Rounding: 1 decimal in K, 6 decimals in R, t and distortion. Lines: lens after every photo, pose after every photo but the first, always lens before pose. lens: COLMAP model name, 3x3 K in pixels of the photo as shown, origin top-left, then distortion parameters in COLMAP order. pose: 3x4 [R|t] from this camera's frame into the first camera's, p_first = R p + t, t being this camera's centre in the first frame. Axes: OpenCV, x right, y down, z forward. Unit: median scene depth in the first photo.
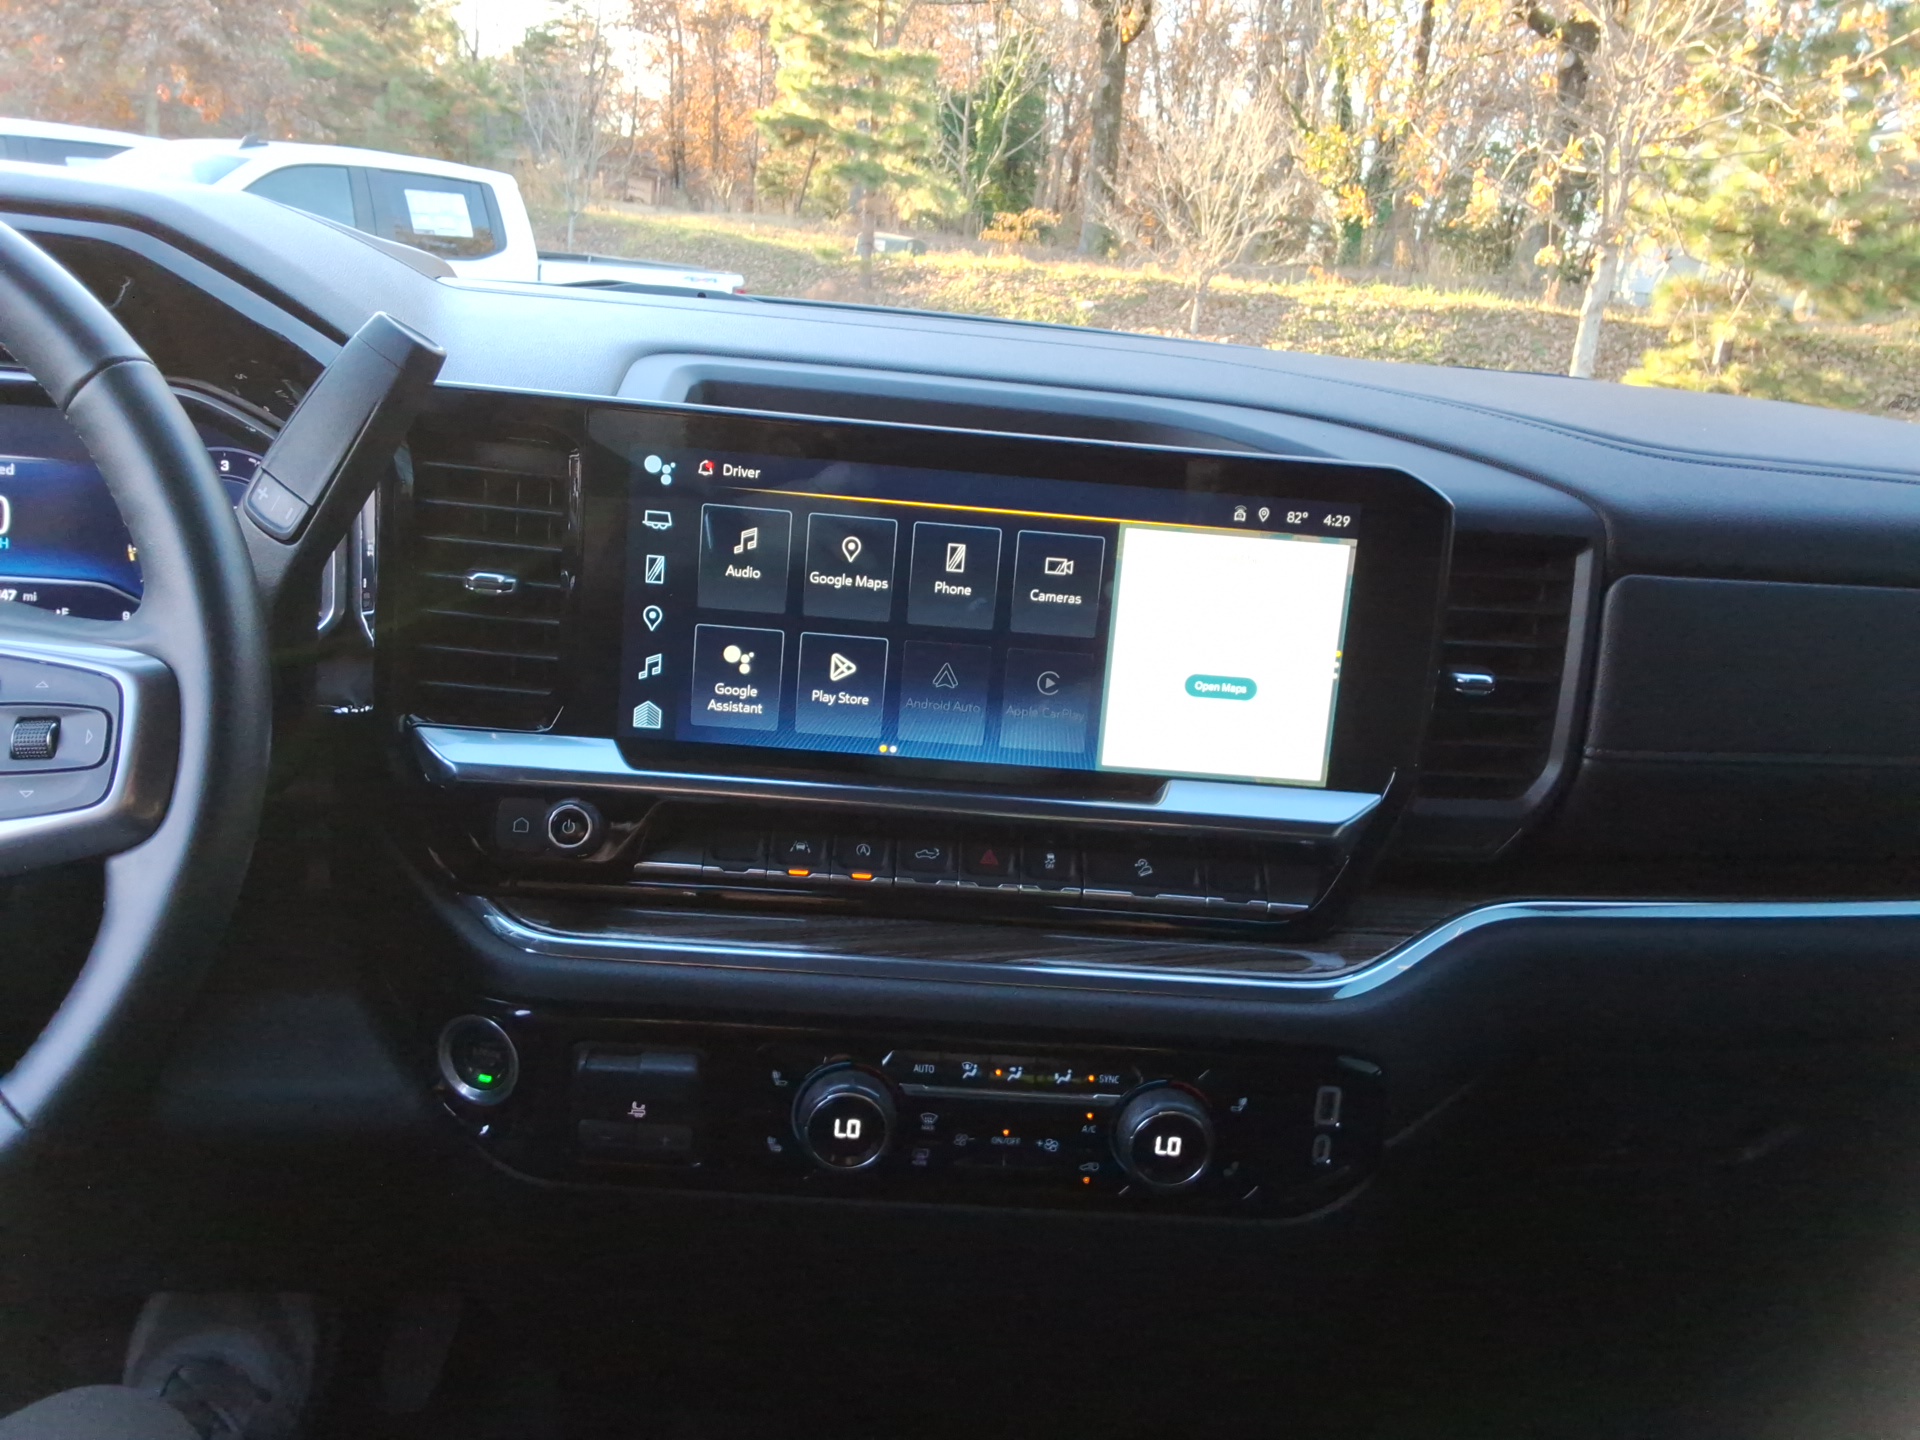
lens RADIAL K [[1543.2, 0, 979.4], [0, 1543.2, 711.8], [0, 0, 1]] dist [0.130721, -0.207704]
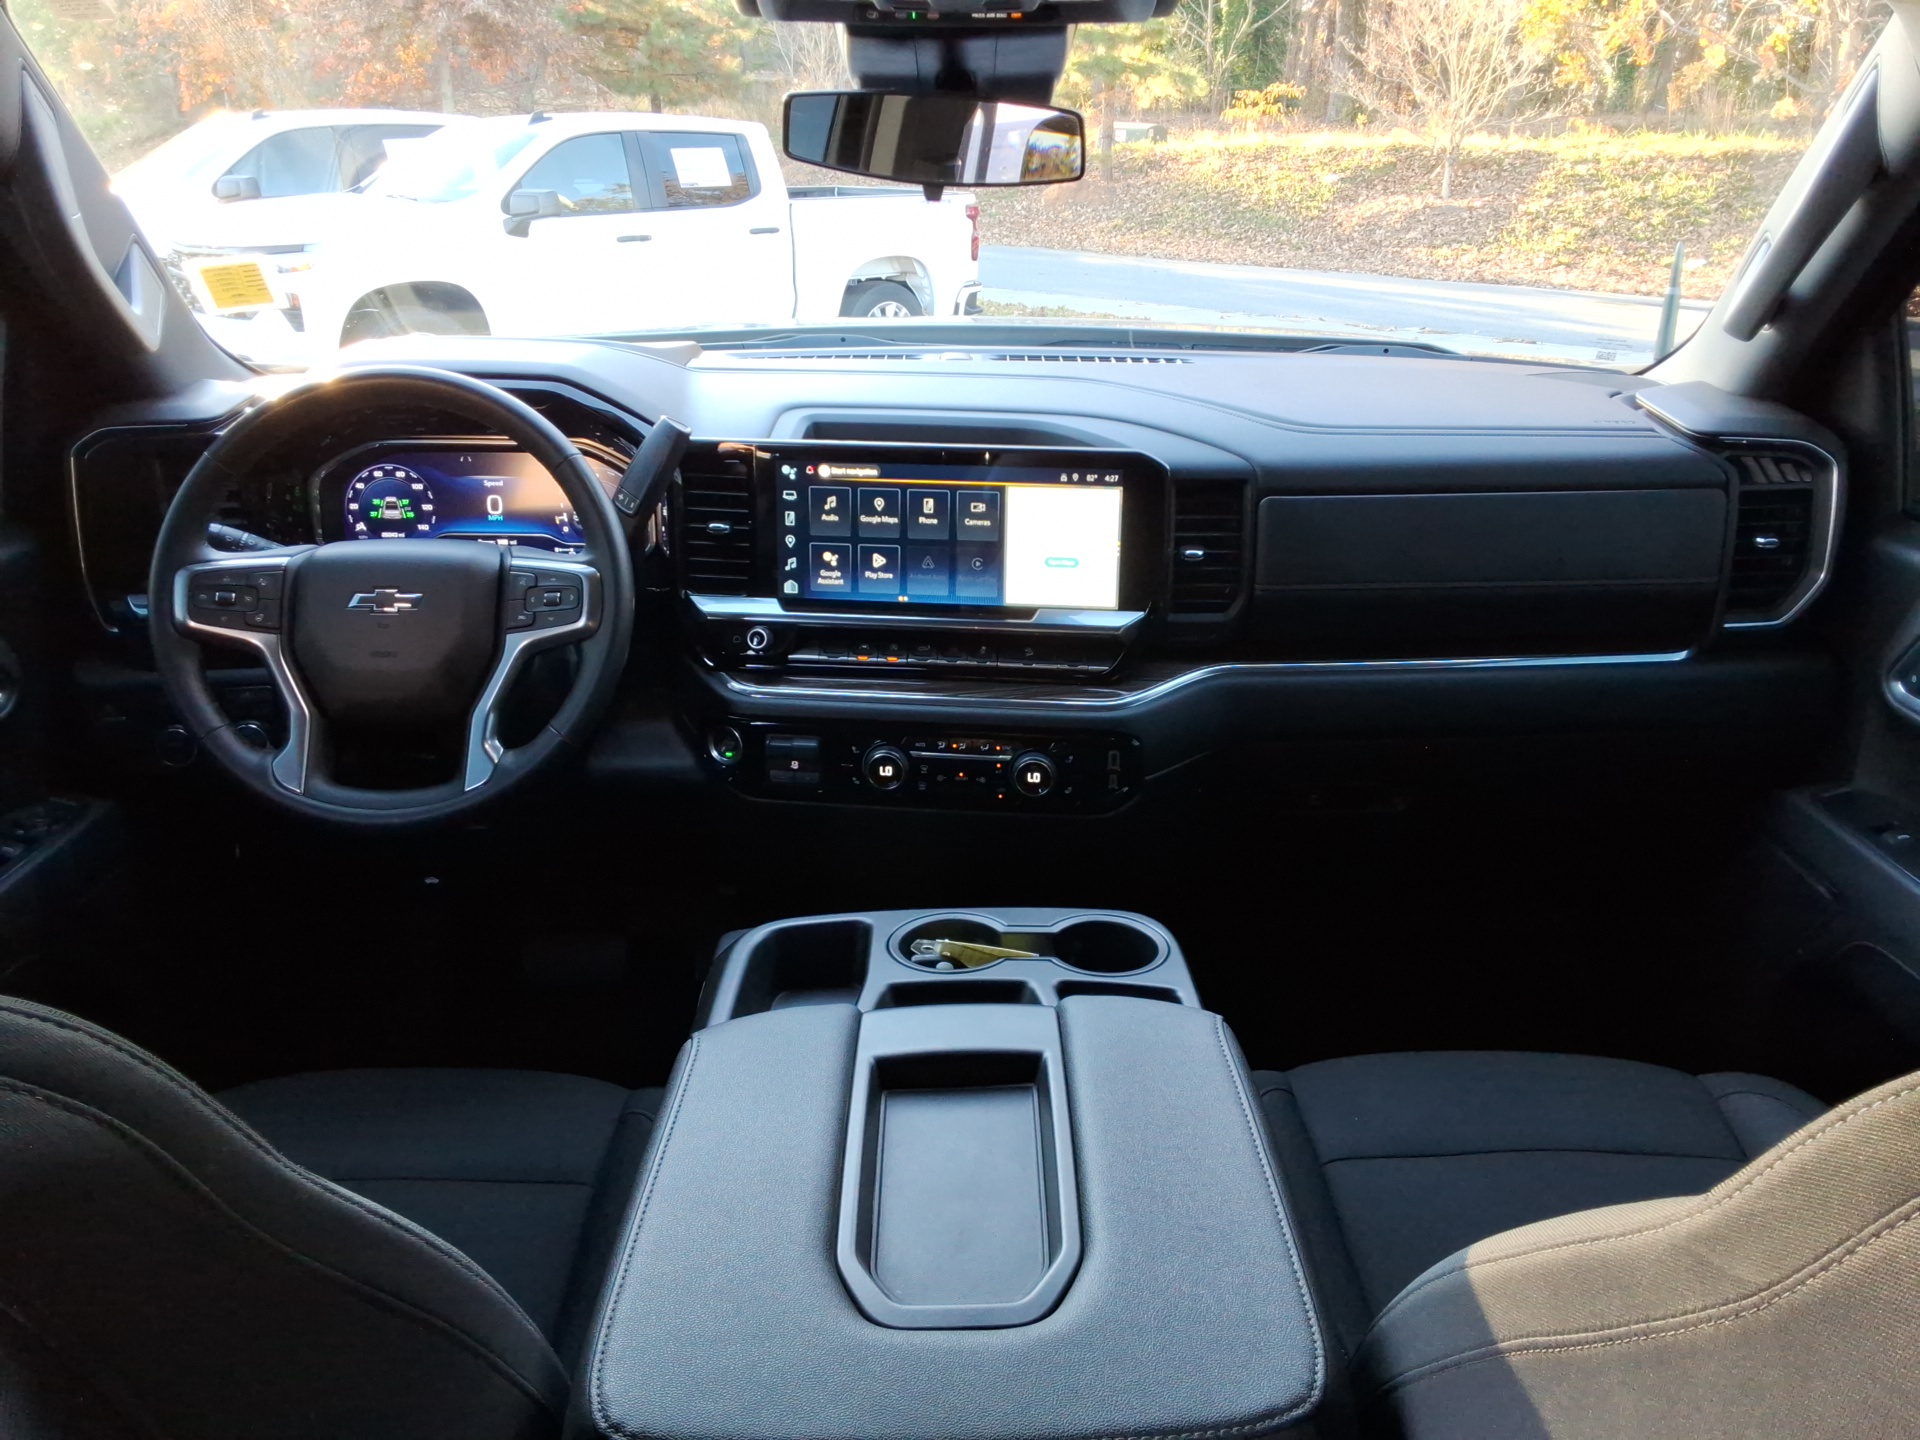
lens RADIAL K [[1508.5, 0, 1002.5], [0, 1508.5, 715.8], [0, 0, 1]] dist [0.121060, -0.184034]
pose [[0.987518, -0.026967, -0.155181, 0.390304], [0.038335, 0.996758, 0.070732, 0.042732], [0.152771, -0.075798, 0.985351, -1.017994]]
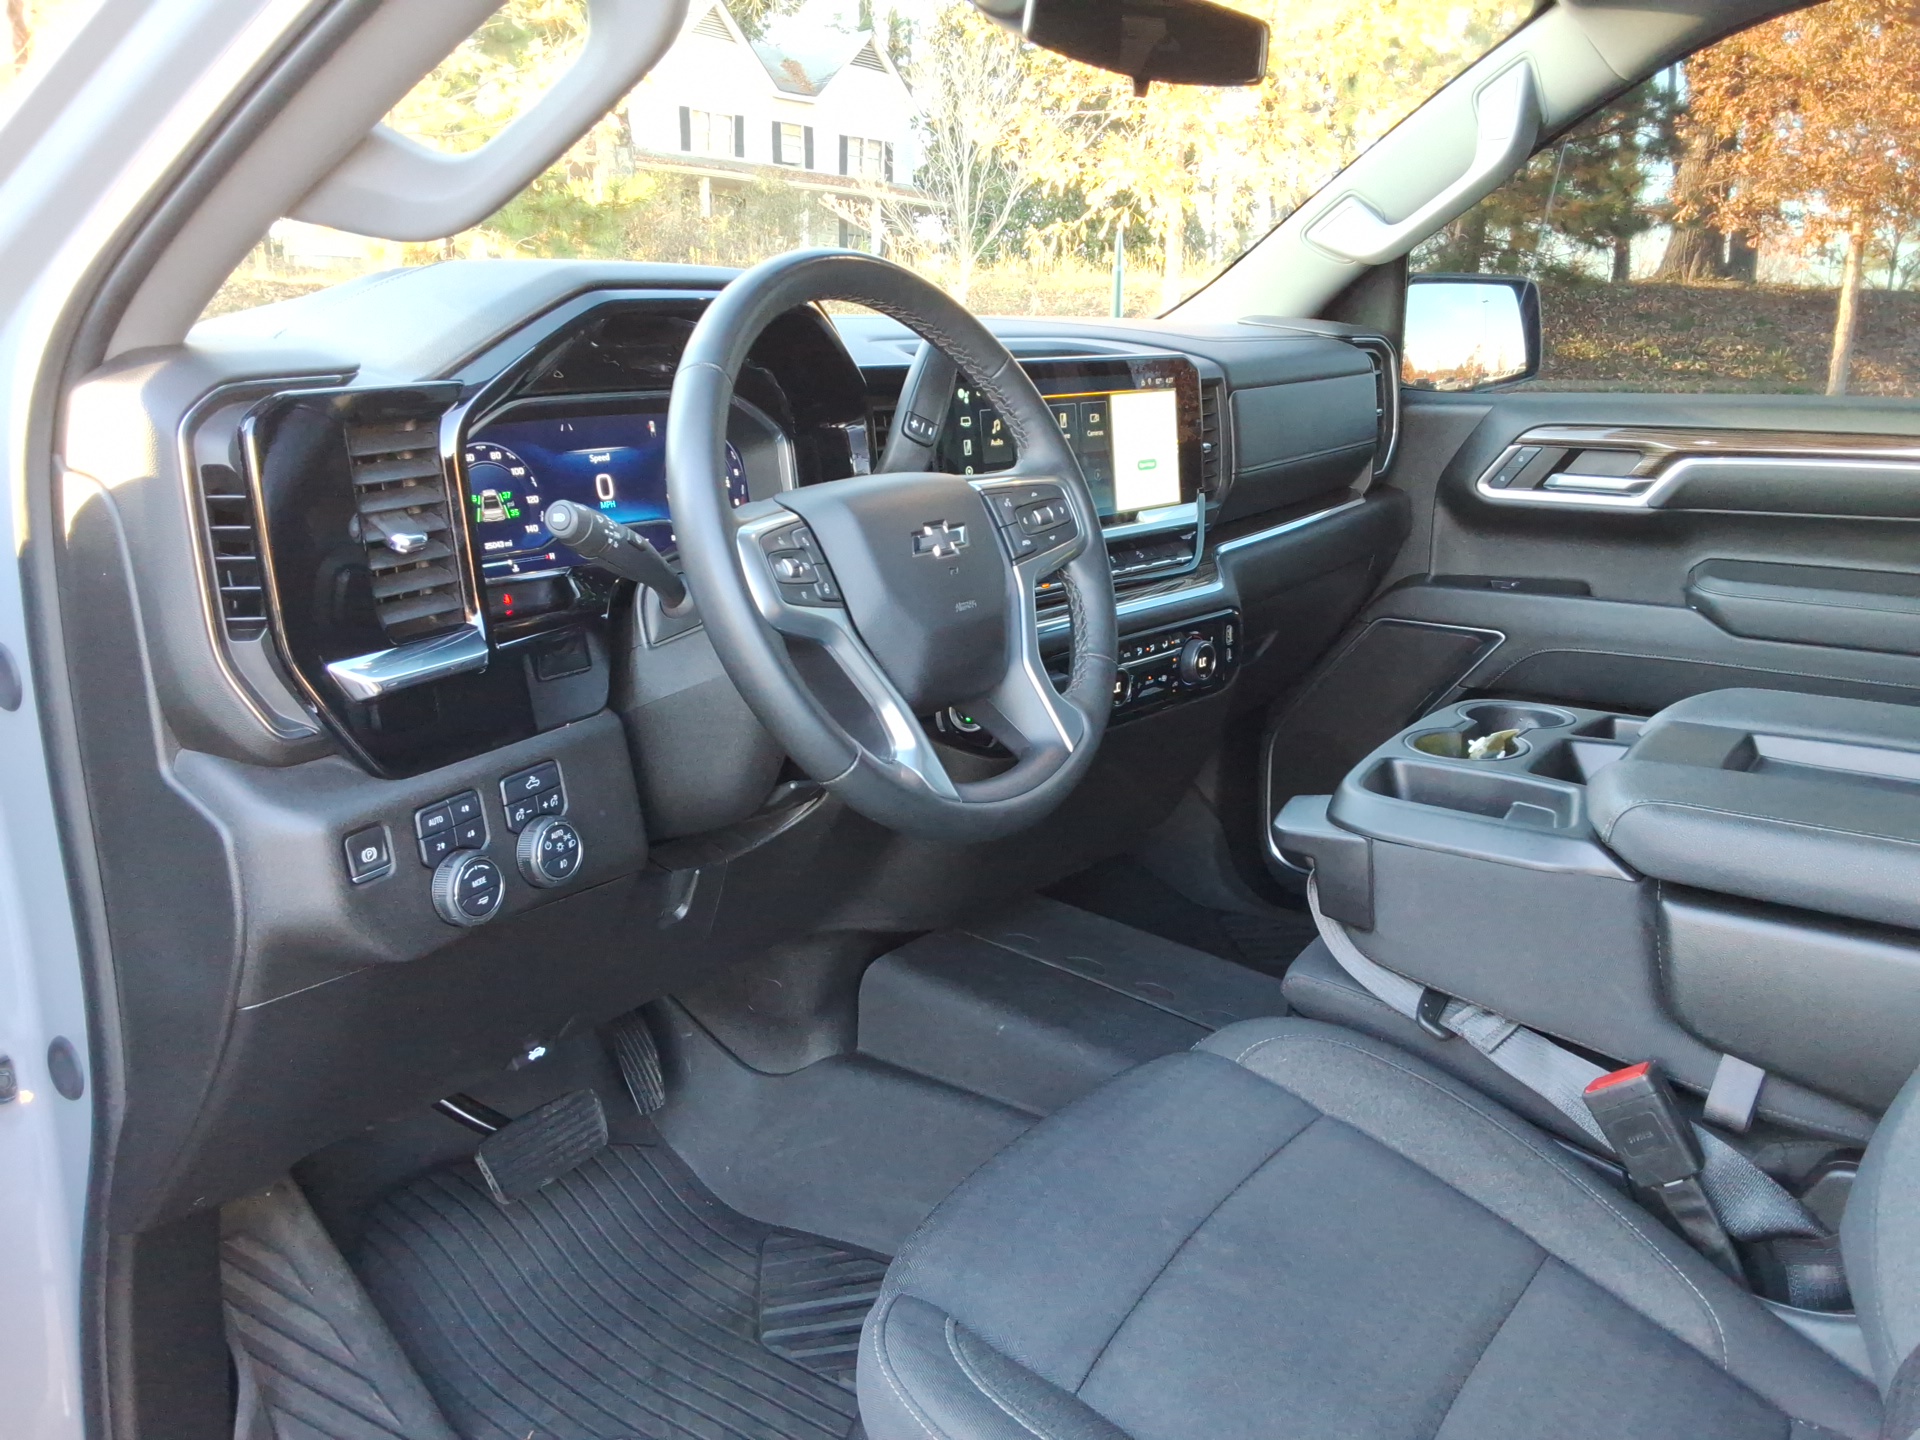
lens RADIAL K [[1508.5, 0, 1002.5], [0, 1508.5, 715.8], [0, 0, 1]] dist [0.121060, -0.184034]
pose [[0.703794, -0.269986, 0.657101, -1.485028], [0.249359, 0.960000, 0.127361, 0.000457], [-0.665202, 0.074219, 0.742965, -0.409596]]
